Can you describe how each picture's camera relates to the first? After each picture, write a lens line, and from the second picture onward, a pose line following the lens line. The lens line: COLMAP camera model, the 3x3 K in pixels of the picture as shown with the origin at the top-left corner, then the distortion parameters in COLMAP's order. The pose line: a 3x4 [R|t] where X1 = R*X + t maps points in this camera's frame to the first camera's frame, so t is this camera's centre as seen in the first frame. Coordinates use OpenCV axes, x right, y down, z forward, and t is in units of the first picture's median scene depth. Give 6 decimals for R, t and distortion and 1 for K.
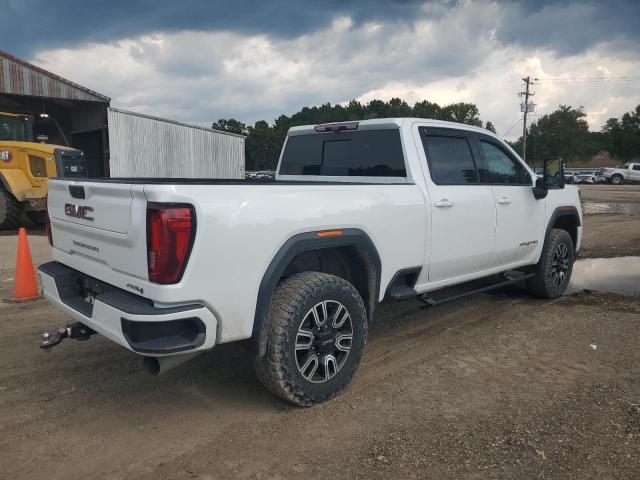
lens RADIAL K [[492.1, 0, 320.0], [0, 492.1, 240.0], [0, 0, 1]] dist [0.001732, 0.001703]
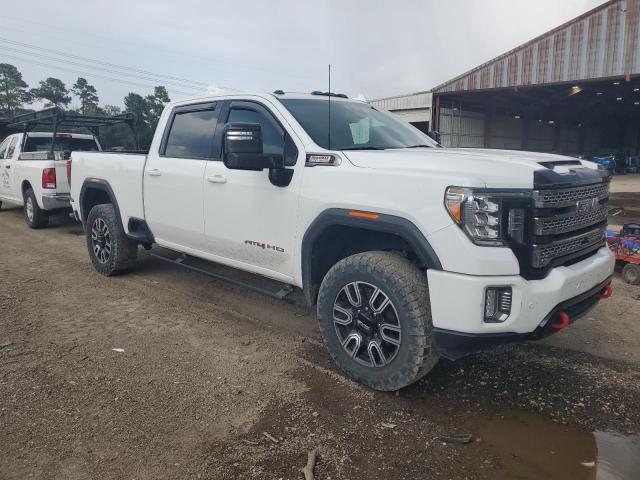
lens RADIAL K [[493.8, 0, 319.6], [0, 493.8, 214.7], [0, 0, 1]] dist [-0.000374, 0.000623]
pose [[0.016846, 0.110871, -0.993692, 1.225993], [-0.129508, 0.985703, 0.107784, -0.133869], [0.991435, 0.126875, 0.030964, 1.145810]]
